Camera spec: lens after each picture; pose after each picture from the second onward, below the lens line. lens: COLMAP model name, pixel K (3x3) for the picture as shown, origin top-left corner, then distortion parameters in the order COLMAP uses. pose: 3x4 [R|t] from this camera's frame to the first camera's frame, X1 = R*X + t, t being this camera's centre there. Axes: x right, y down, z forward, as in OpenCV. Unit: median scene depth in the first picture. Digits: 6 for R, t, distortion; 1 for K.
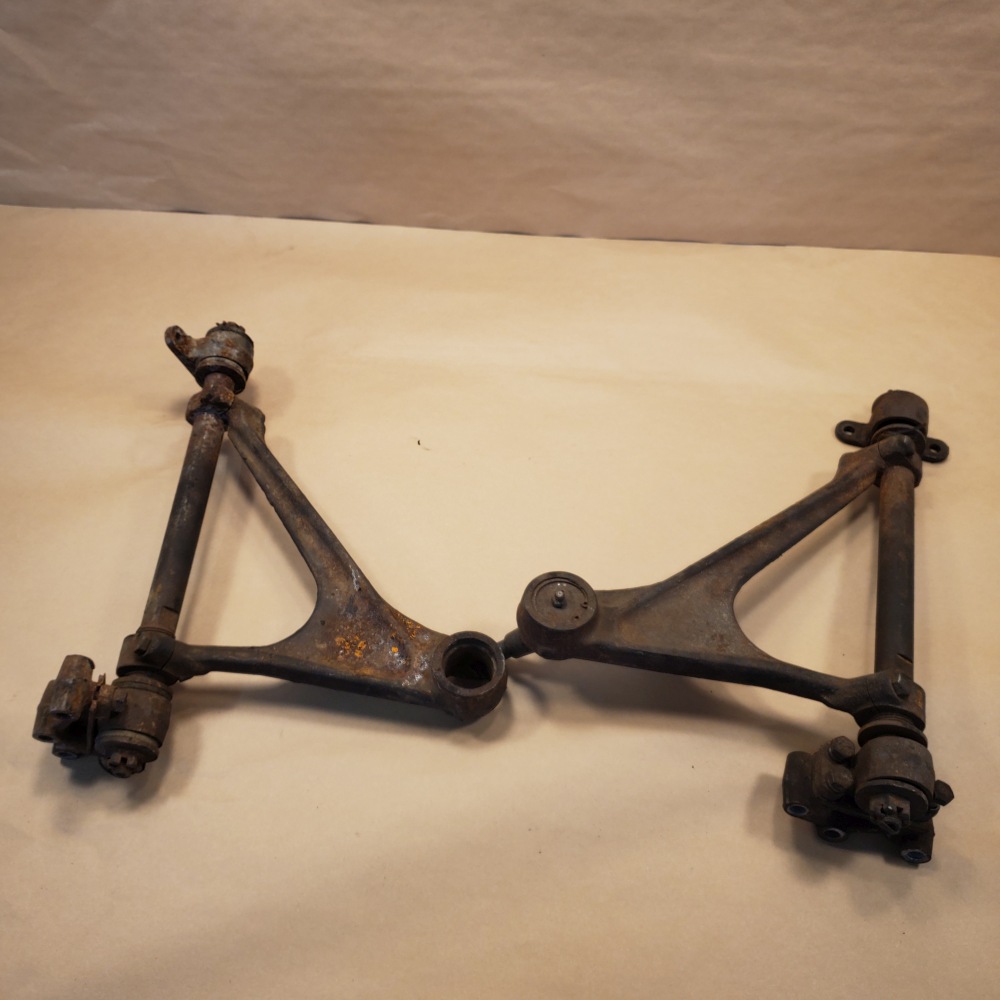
lens RADIAL K [[1062.7, 0, 456.6], [0, 1062.7, 502.4], [0, 0, 1]] dist [0.039001, -0.178358]
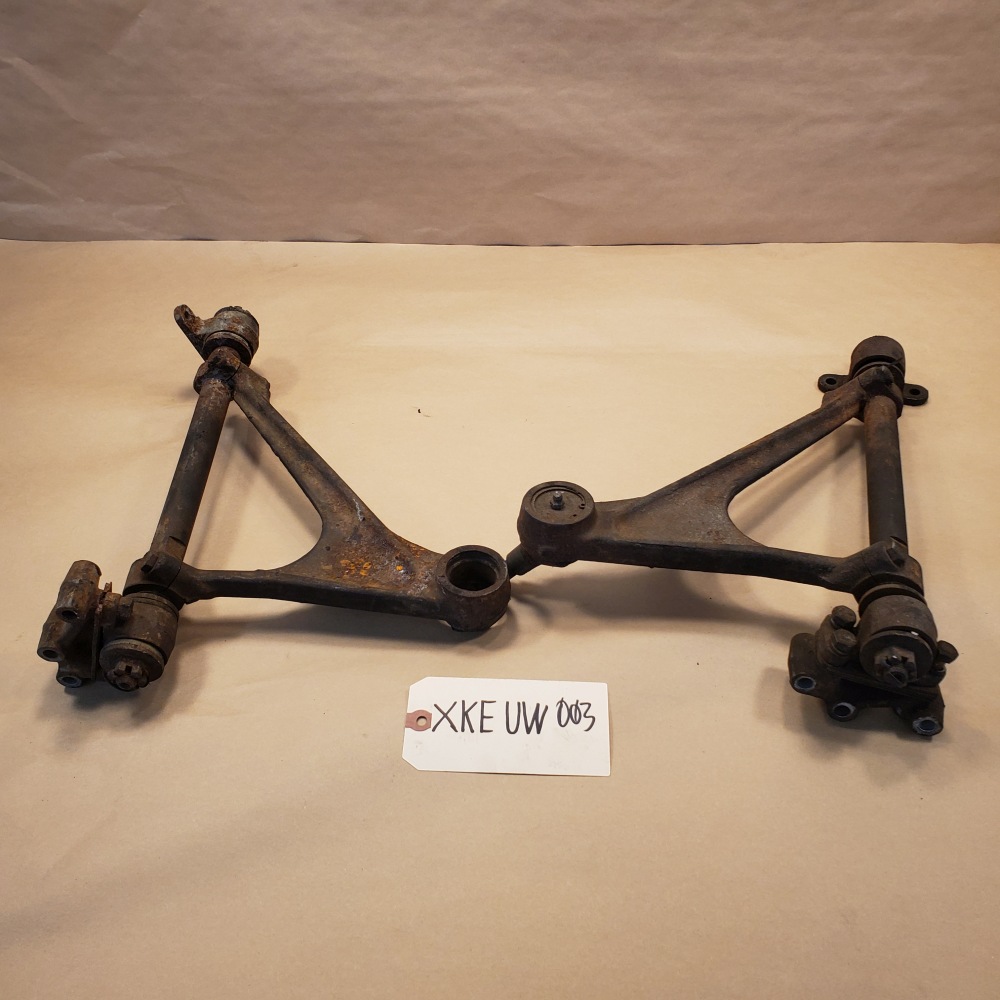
lens RADIAL K [[1045.7, 0, 475.3], [0, 1045.7, 492.8], [0, 0, 1]] dist [0.101449, -0.374928]
pose [[0.999336, -0.034225, 0.012468, 0.004462], [0.035709, 0.988072, -0.149796, 0.209757], [-0.007193, 0.150142, 0.988638, -0.001512]]
